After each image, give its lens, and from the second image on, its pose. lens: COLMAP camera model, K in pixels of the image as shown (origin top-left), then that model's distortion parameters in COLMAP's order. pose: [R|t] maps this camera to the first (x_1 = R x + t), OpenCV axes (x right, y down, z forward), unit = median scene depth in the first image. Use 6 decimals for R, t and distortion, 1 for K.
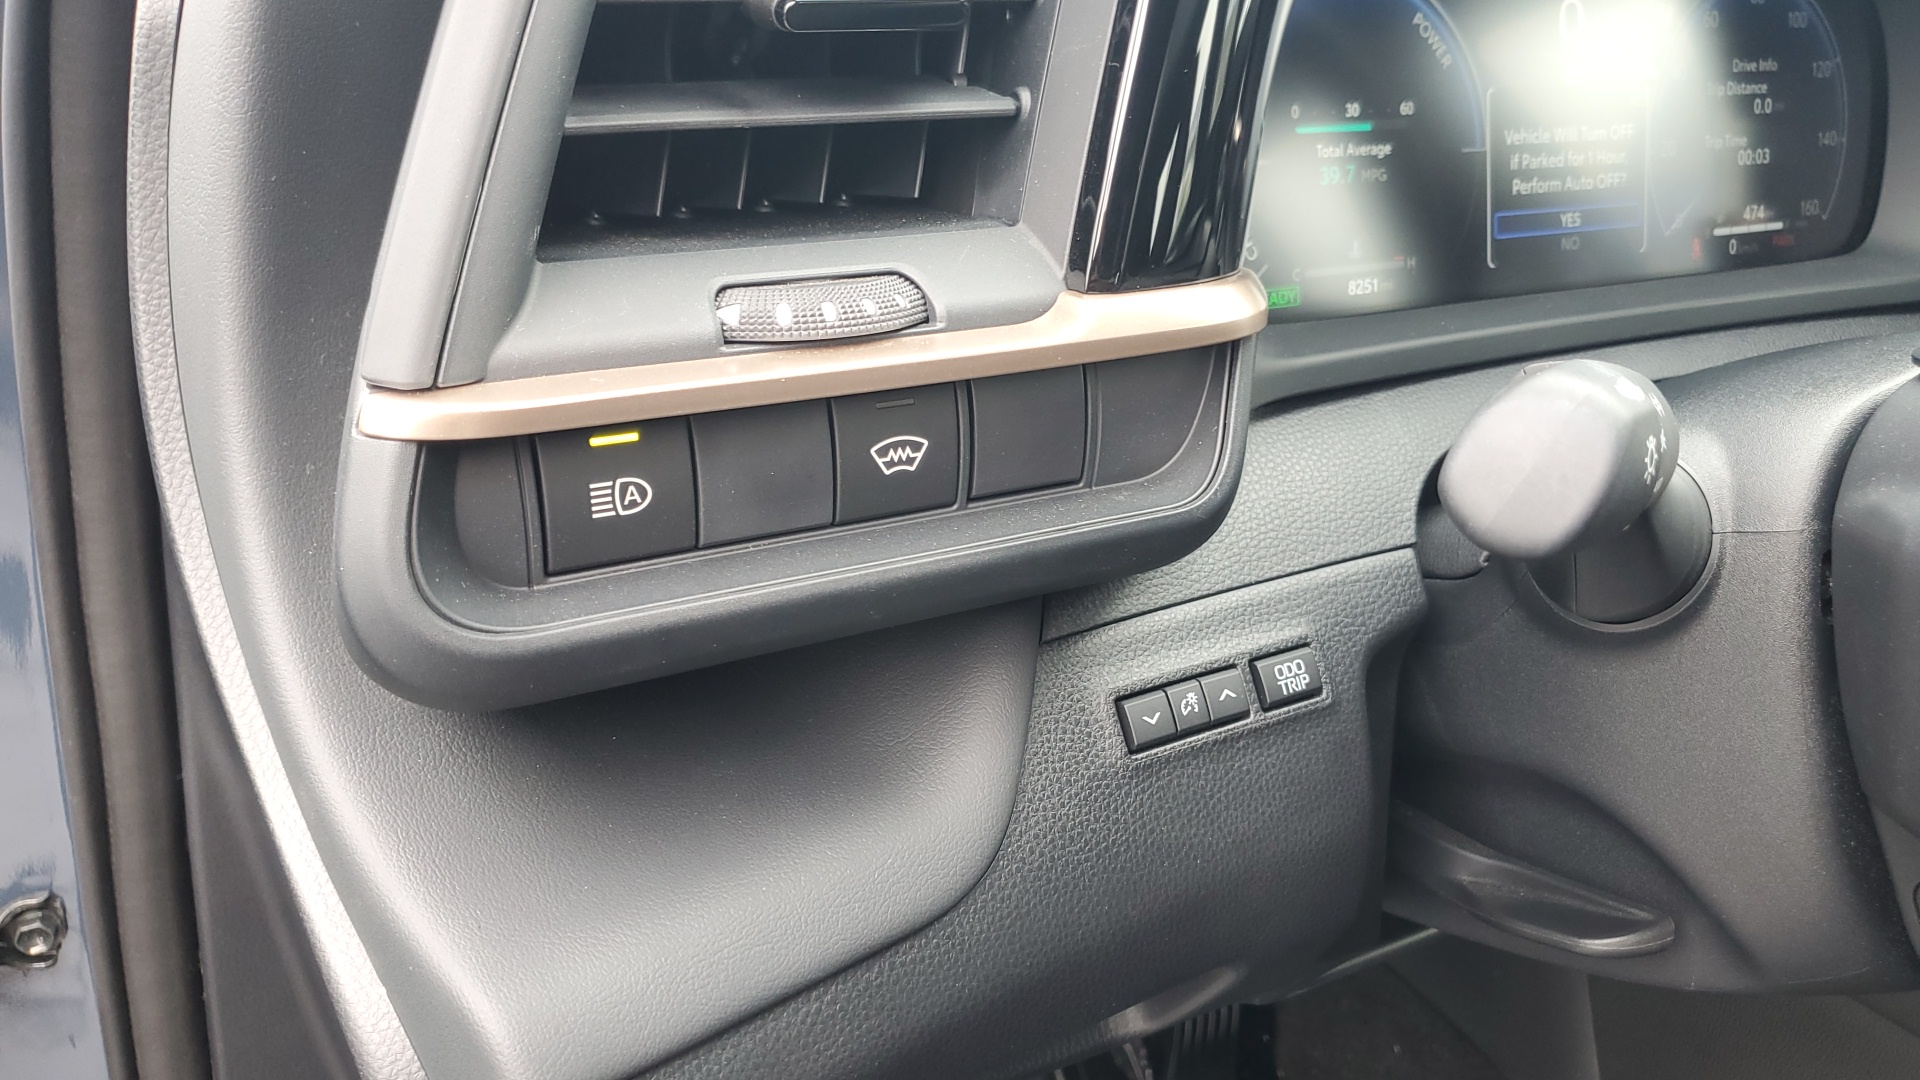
lens RADIAL K [[1527.2, 0, 978.0], [0, 1527.2, 548.9], [0, 0, 1]] dist [0.056544, -0.138645]
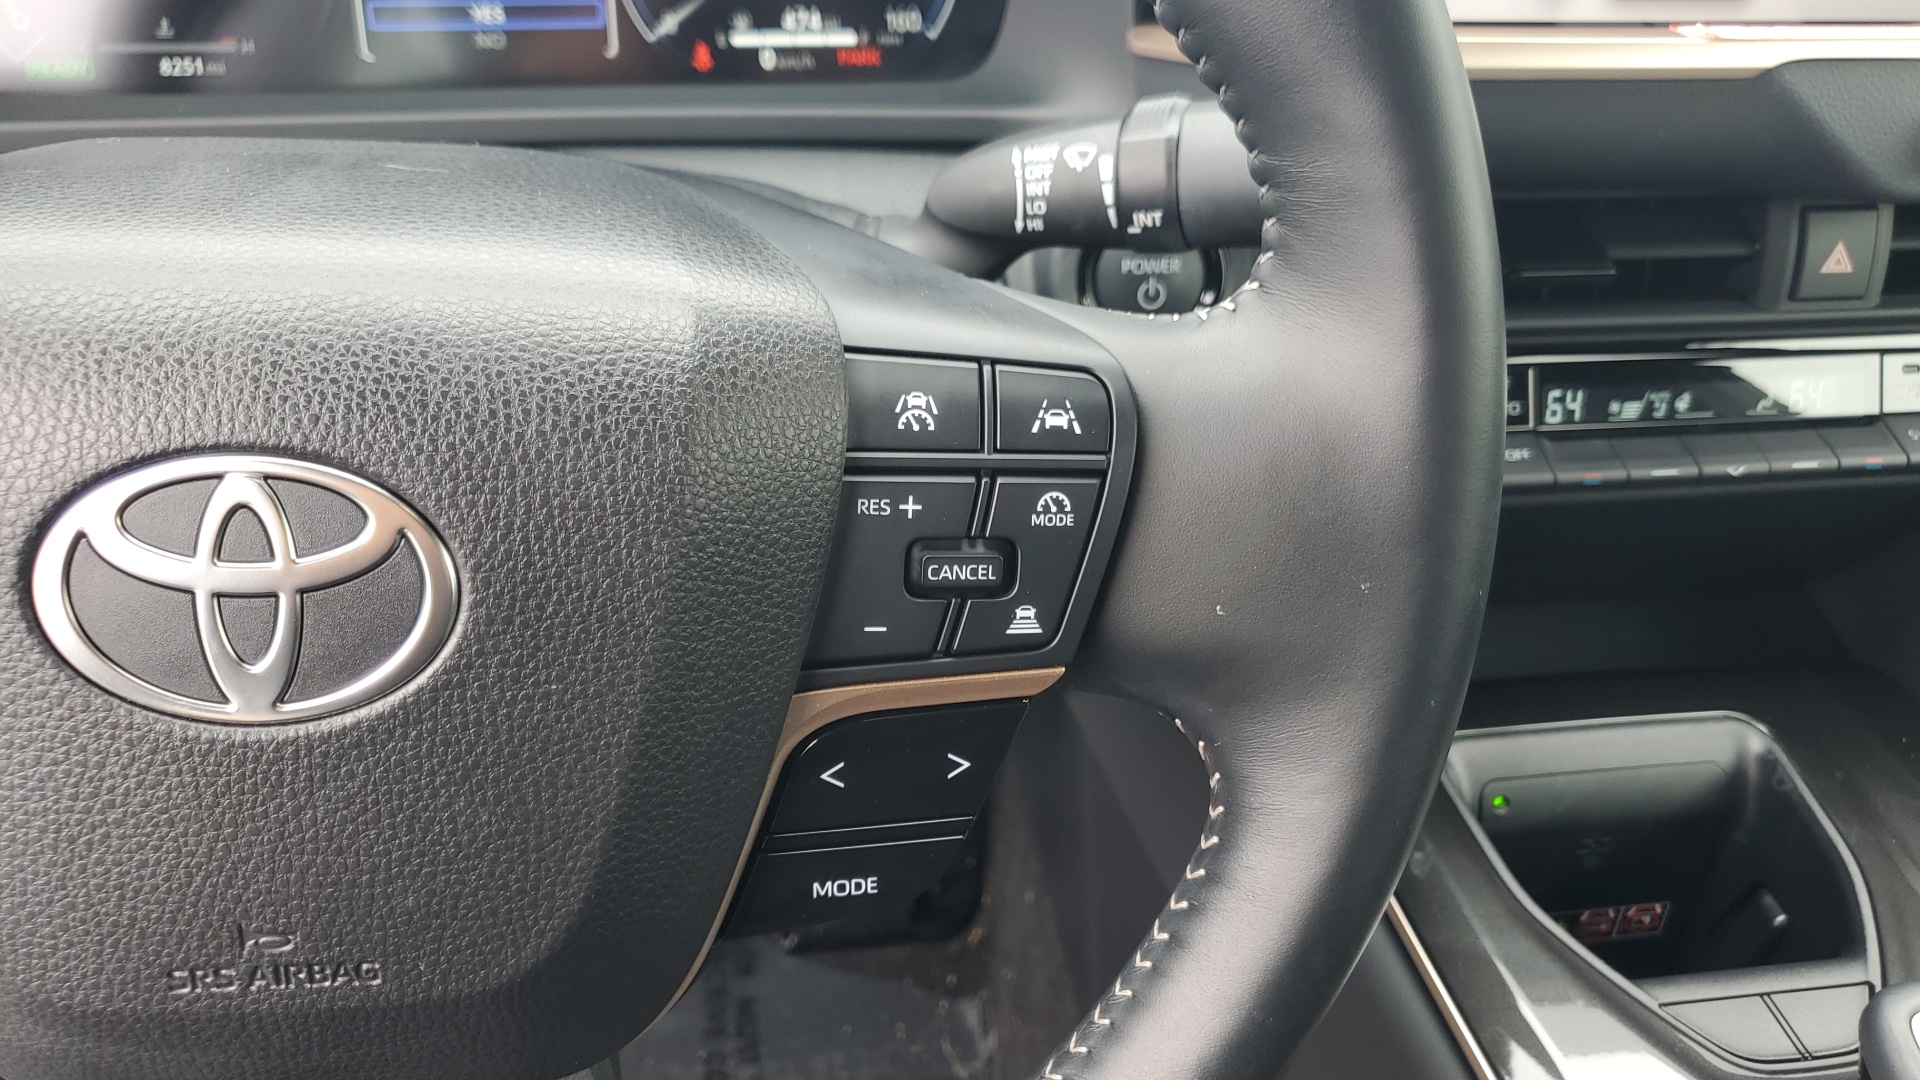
lens RADIAL K [[1545.3, 0, 1012.4], [0, 1545.3, 557.5], [0, 0, 1]] dist [0.059117, -0.122733]
pose [[0.944746, 0.165628, -0.282881, 1.446733], [-0.127515, 0.980683, 0.148329, -0.099993], [0.301984, -0.104062, 0.947617, 0.239297]]
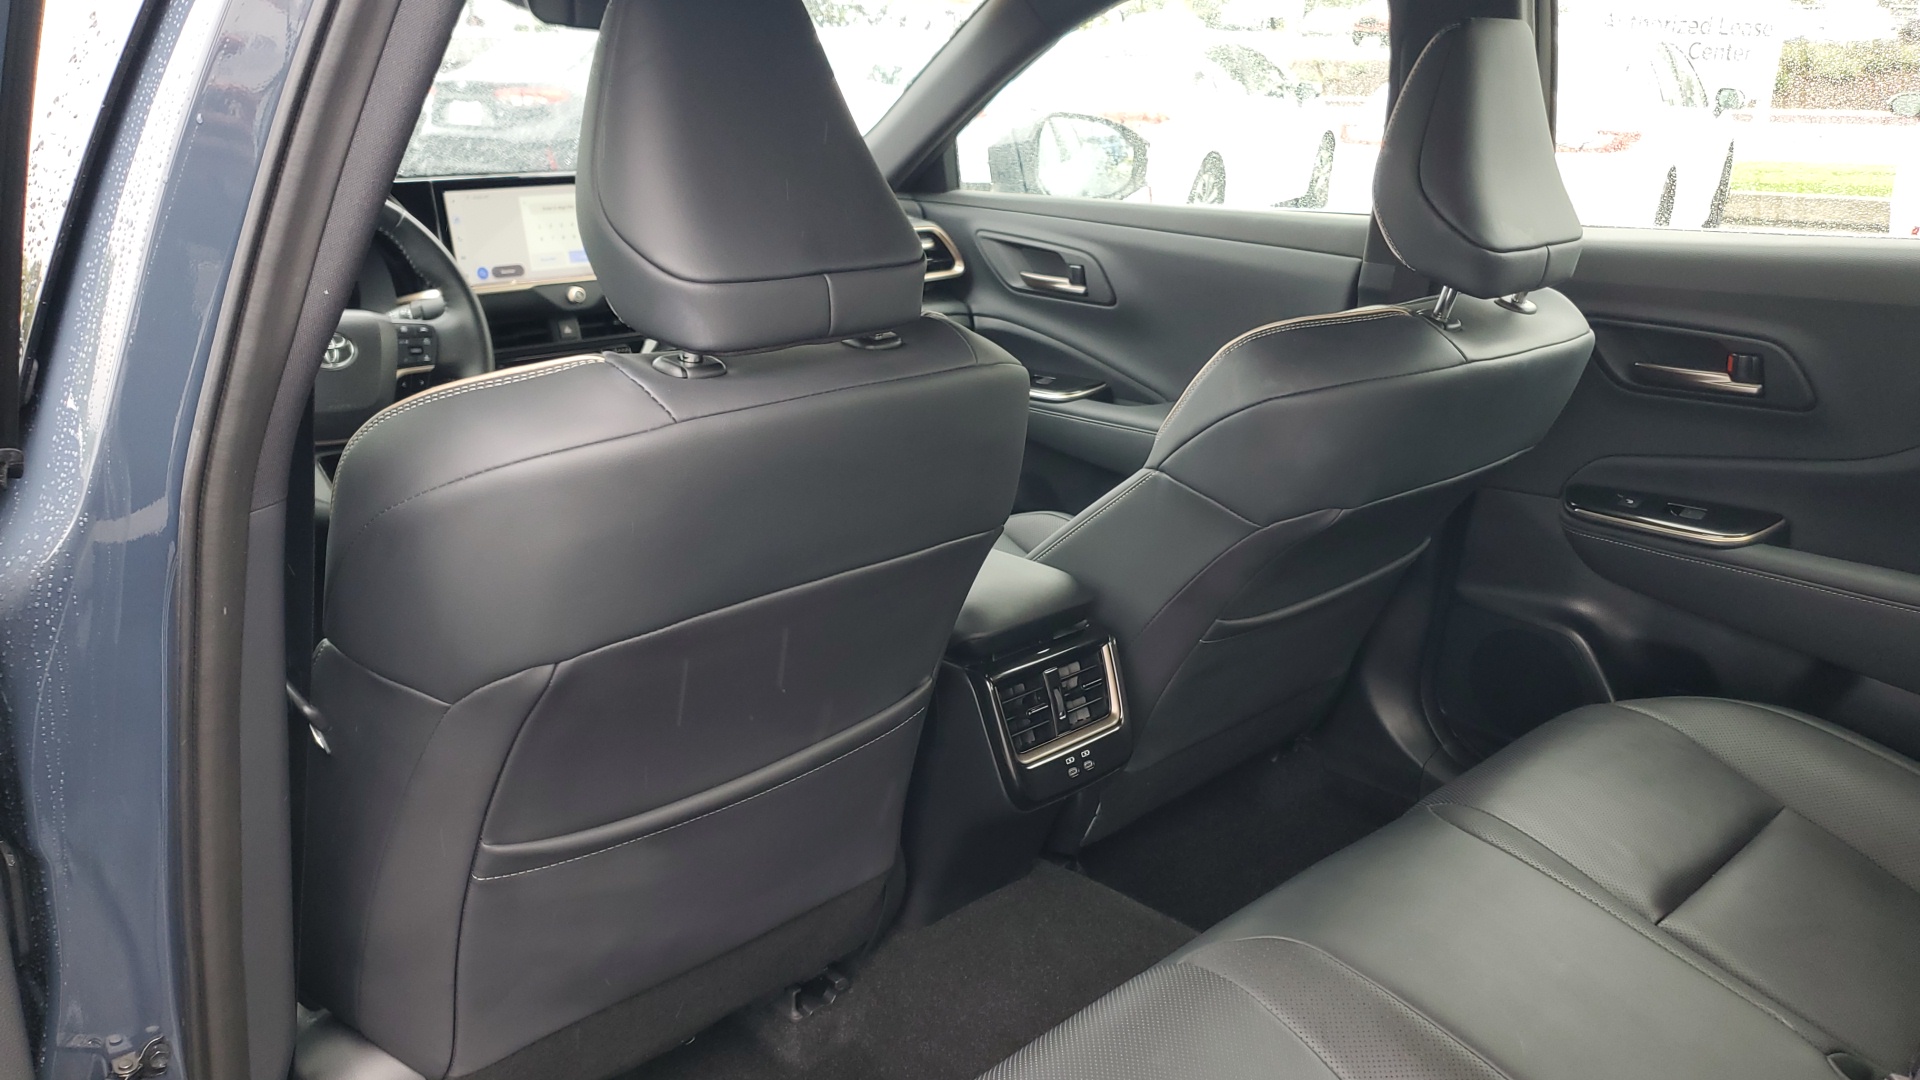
lens RADIAL K [[1527.2, 0, 978.0], [0, 1527.2, 548.9], [0, 0, 1]] dist [0.056544, -0.138645]
pose [[0.960998, -0.140286, 0.238333, 1.707304], [0.170039, 0.979373, -0.109155, 1.587998], [-0.218104, 0.145424, 0.965030, -4.430396]]
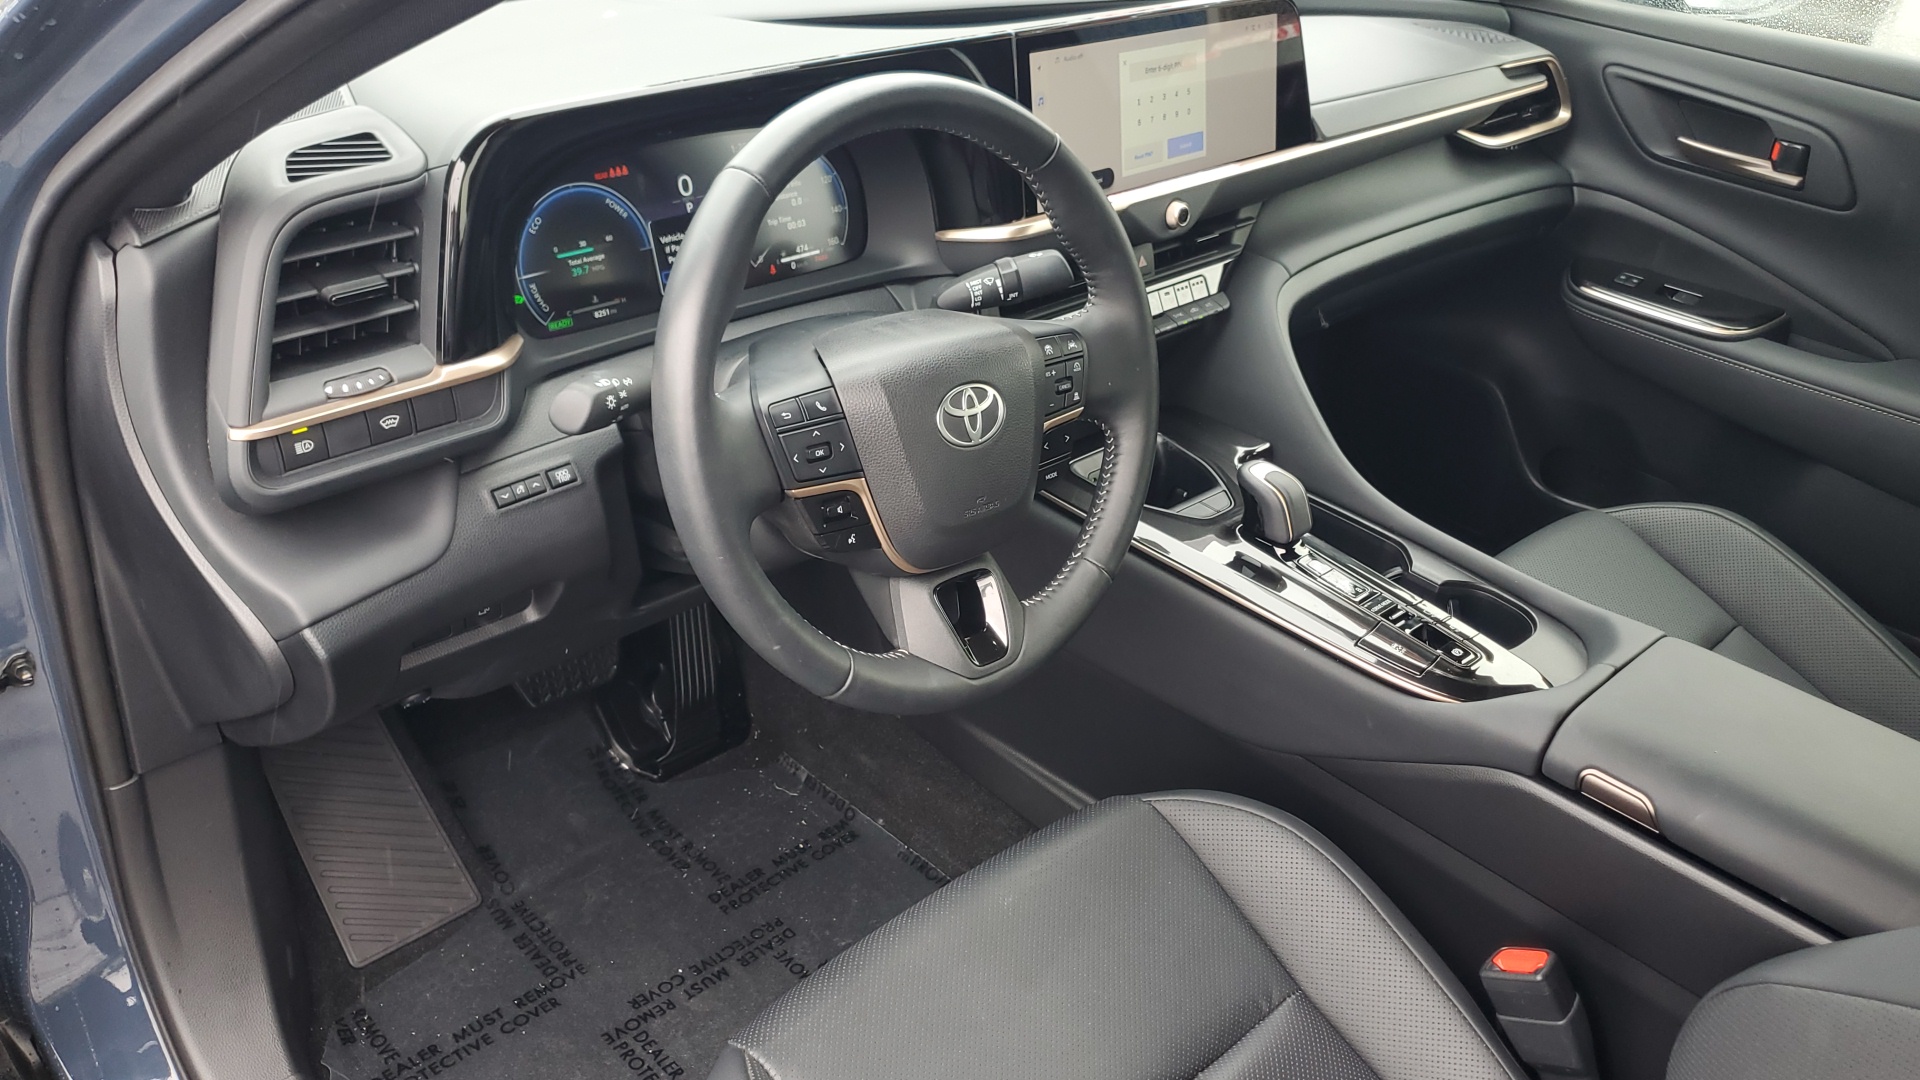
lens RADIAL K [[1492.7, 0, 961.0], [0, 1492.7, 550.2], [0, 0, 1]] dist [0.031245, -0.006247]
pose [[0.968651, -0.133368, 0.209591, 0.336125], [0.108507, 0.986080, 0.125987, -0.050846], [-0.223476, -0.099296, 0.969638, -1.921995]]
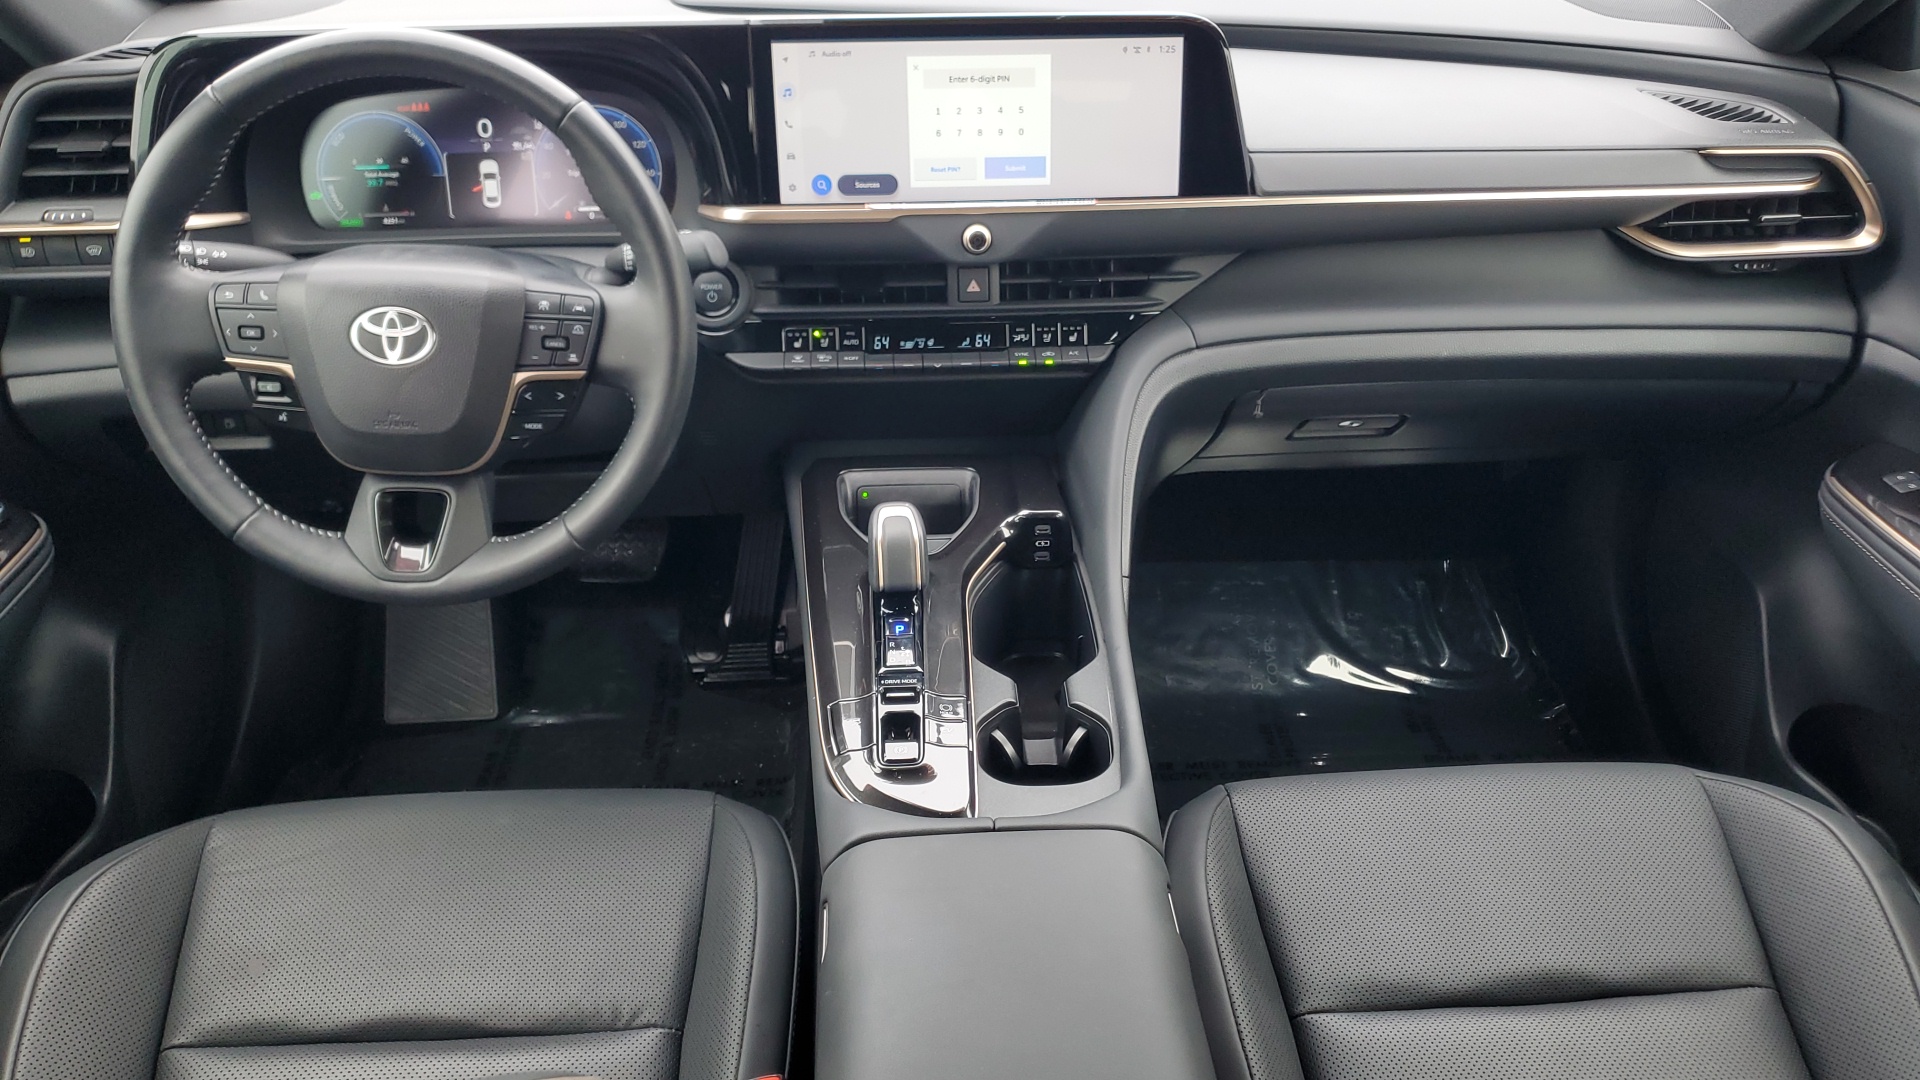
lens RADIAL K [[1512.0, 0, 993.4], [0, 1512.0, 578.4], [0, 0, 1]] dist [0.052154, -0.089126]
pose [[0.895558, 0.166171, -0.412750, 3.412322], [-0.130829, 0.984980, 0.112683, 0.029163], [0.425276, -0.046915, 0.903847, -1.538416]]
